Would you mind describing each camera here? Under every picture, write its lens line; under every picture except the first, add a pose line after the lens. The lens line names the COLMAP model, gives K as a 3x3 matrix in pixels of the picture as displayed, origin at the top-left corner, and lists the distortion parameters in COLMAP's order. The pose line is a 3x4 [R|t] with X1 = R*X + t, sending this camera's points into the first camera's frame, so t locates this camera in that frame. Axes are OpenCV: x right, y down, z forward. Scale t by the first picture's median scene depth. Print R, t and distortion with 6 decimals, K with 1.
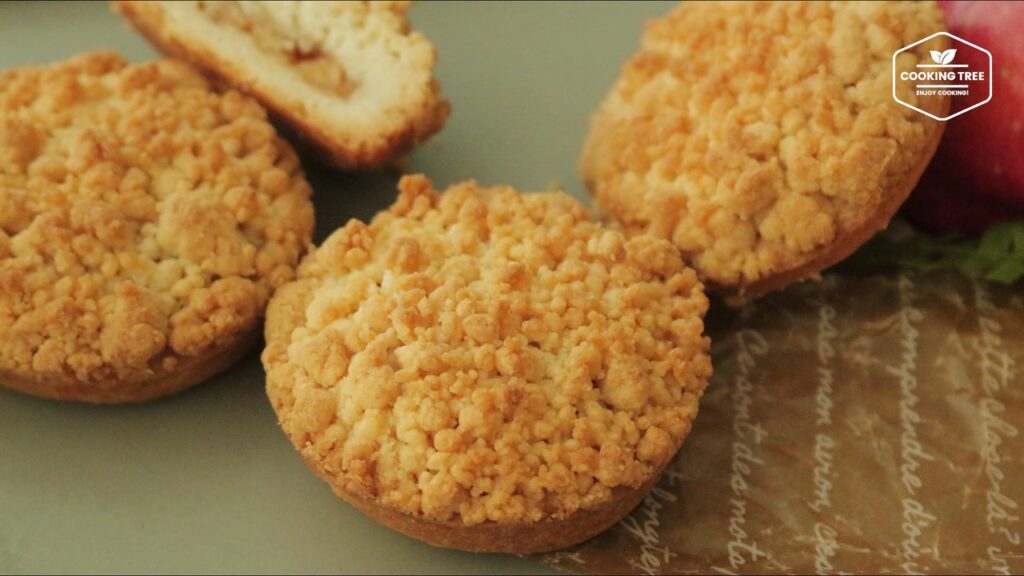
lens RADIAL K [[2332.5, 0, 512.0], [0, 2332.5, 288.0], [0, 0, 1]] dist [-0.020243, -0.015856]
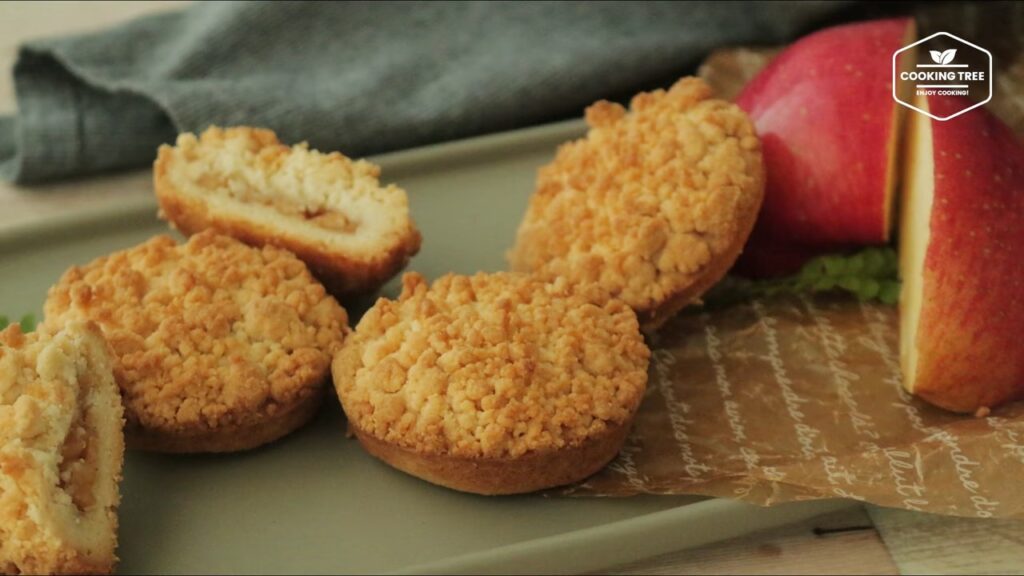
lens RADIAL K [[2332.5, 0, 512.0], [0, 2332.5, 288.0], [0, 0, 1]] dist [-0.020243, -0.015856]
pose [[0.974310, -0.142599, 0.174316, -0.238794], [0.184542, 0.949168, -0.254999, 0.344077], [-0.129093, 0.280616, 0.951099, -0.361704]]
